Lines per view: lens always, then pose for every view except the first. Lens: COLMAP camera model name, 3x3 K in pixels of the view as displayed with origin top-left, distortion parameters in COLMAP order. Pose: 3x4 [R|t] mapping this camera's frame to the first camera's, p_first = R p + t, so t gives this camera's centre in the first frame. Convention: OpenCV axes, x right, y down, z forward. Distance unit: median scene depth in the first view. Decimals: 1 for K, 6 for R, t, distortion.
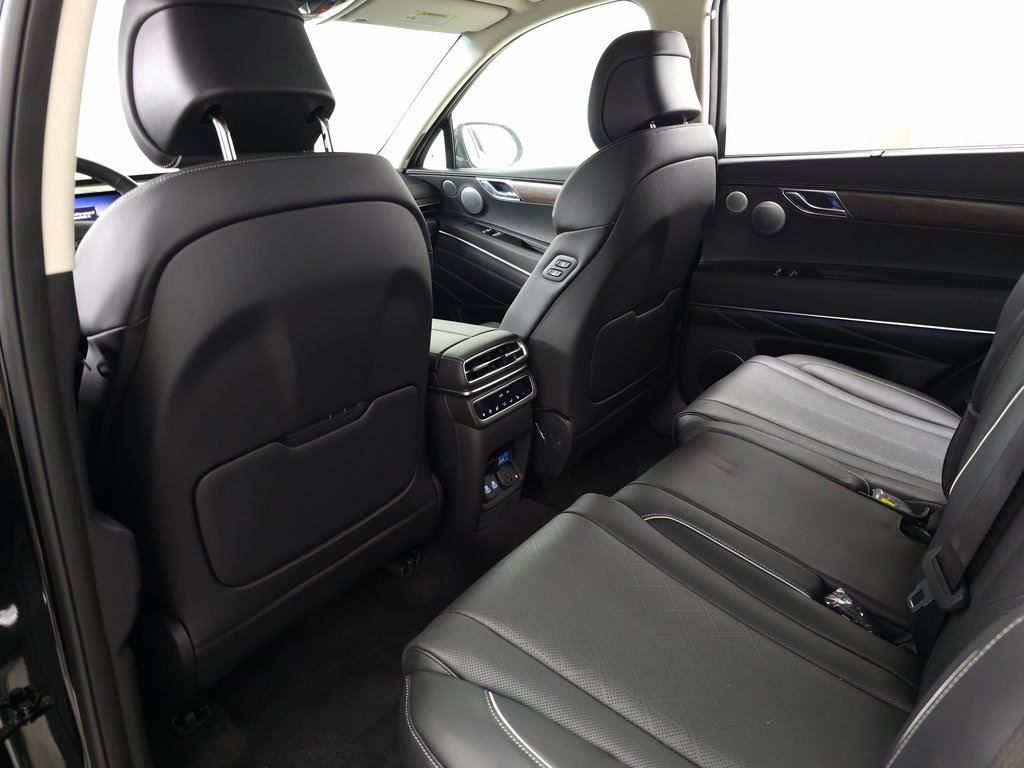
lens RADIAL K [[671.0, 0, 517.4], [0, 671.0, 385.3], [0, 0, 1]] dist [0.010923, -0.007181]
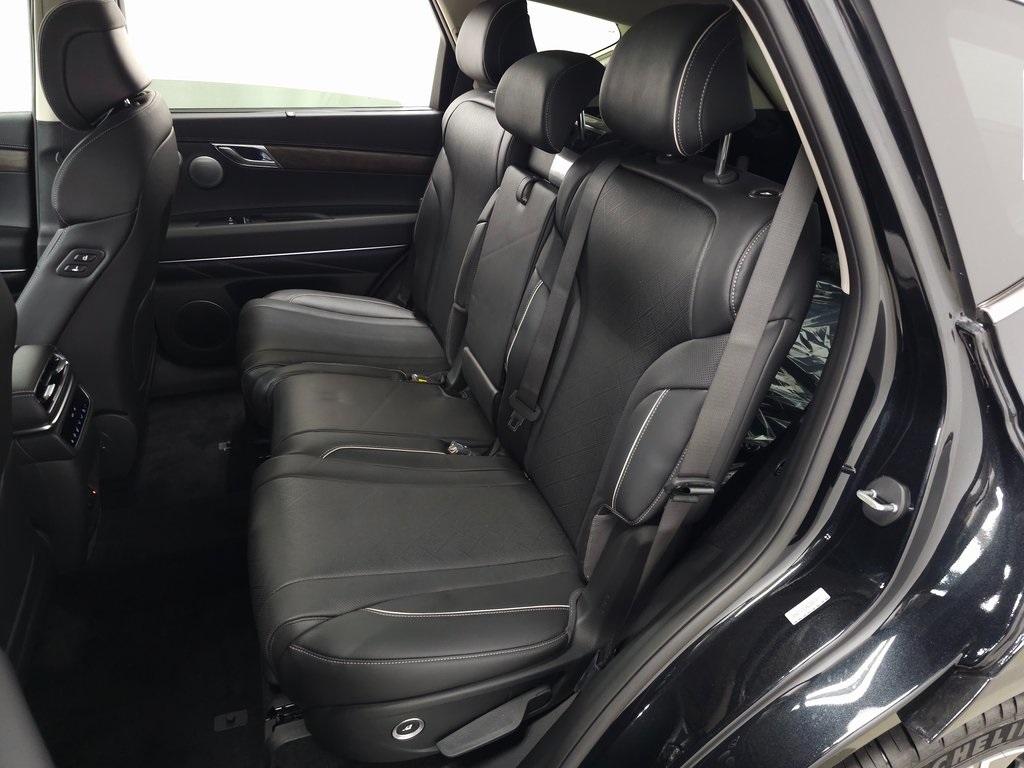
lens RADIAL K [[671.0, 0, 511.1], [0, 671.0, 383.4], [0, 0, 1]] dist [0.010923, -0.007181]
pose [[0.559229, -0.338755, 0.756643, -0.318597], [0.232310, 0.940170, 0.249223, -0.098993], [-0.795799, 0.036403, 0.604466, -0.022577]]
